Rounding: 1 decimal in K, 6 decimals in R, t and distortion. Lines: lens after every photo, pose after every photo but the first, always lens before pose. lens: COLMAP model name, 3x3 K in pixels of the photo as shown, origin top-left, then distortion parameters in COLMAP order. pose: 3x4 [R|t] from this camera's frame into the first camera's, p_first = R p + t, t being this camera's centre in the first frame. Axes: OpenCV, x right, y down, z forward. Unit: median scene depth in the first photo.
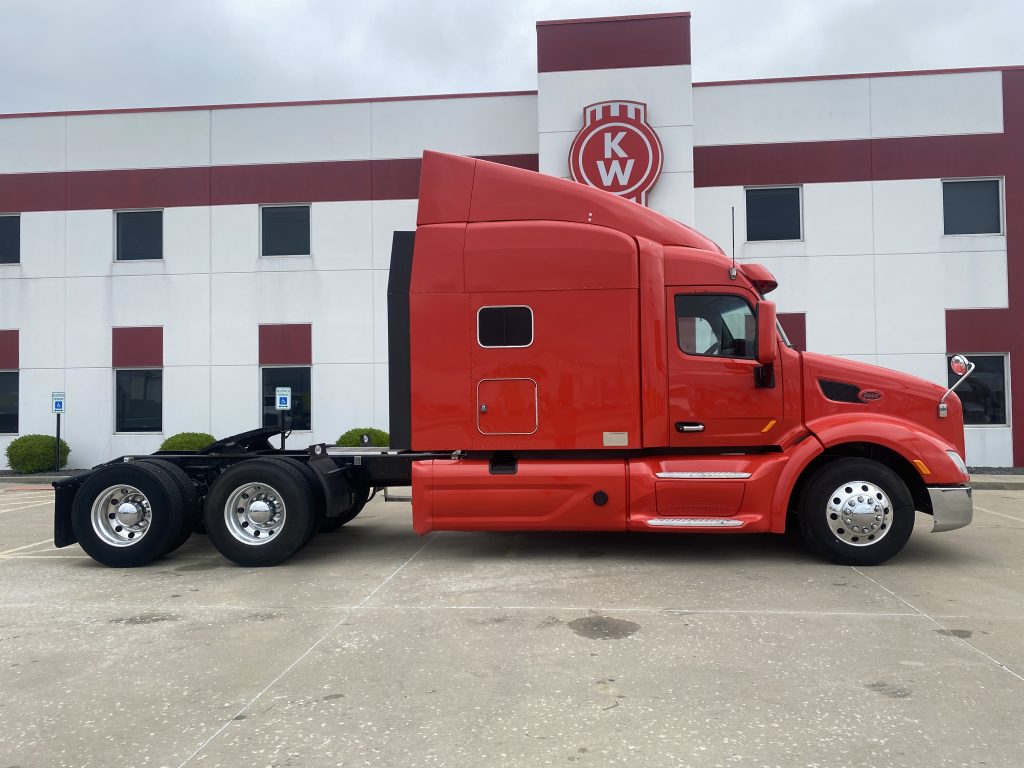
lens RADIAL K [[805.7, 0, 507.1], [0, 805.7, 380.6], [0, 0, 1]] dist [0.013196, -0.004444]
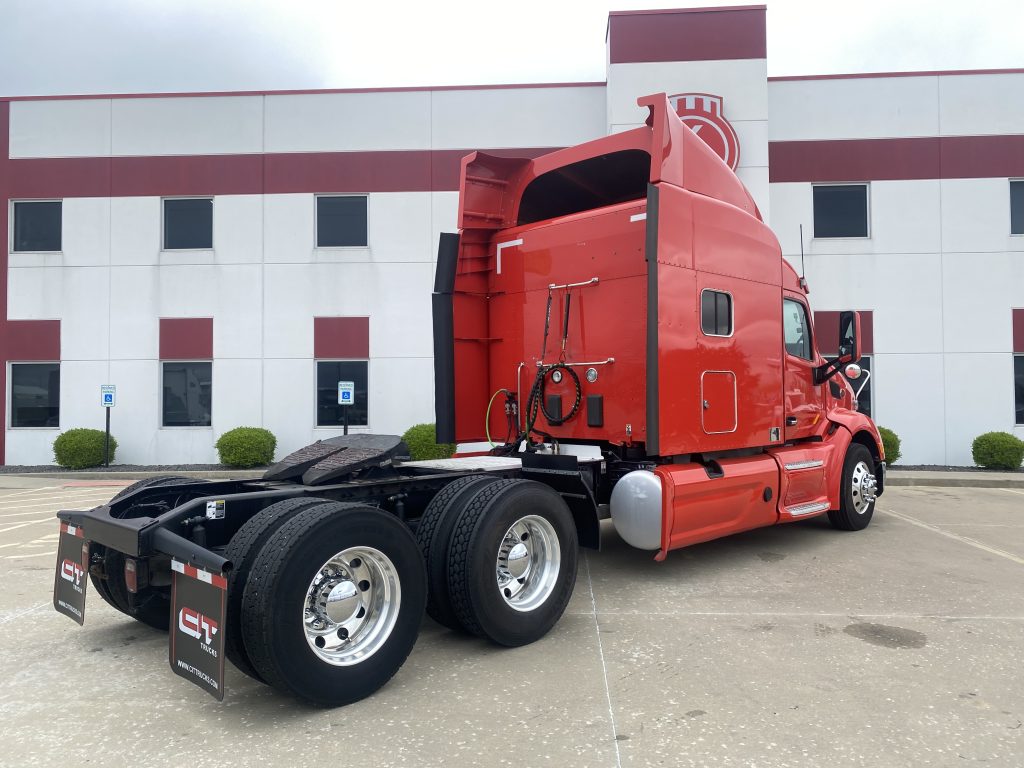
lens RADIAL K [[805.7, 0, 510.7], [0, 805.7, 382.0], [0, 0, 1]] dist [0.013196, -0.004444]
pose [[0.999335, 0.006838, 0.035827, -0.112963], [-0.007121, 0.999944, 0.007793, -0.000112], [-0.035772, -0.008043, 0.999328, 0.017038]]
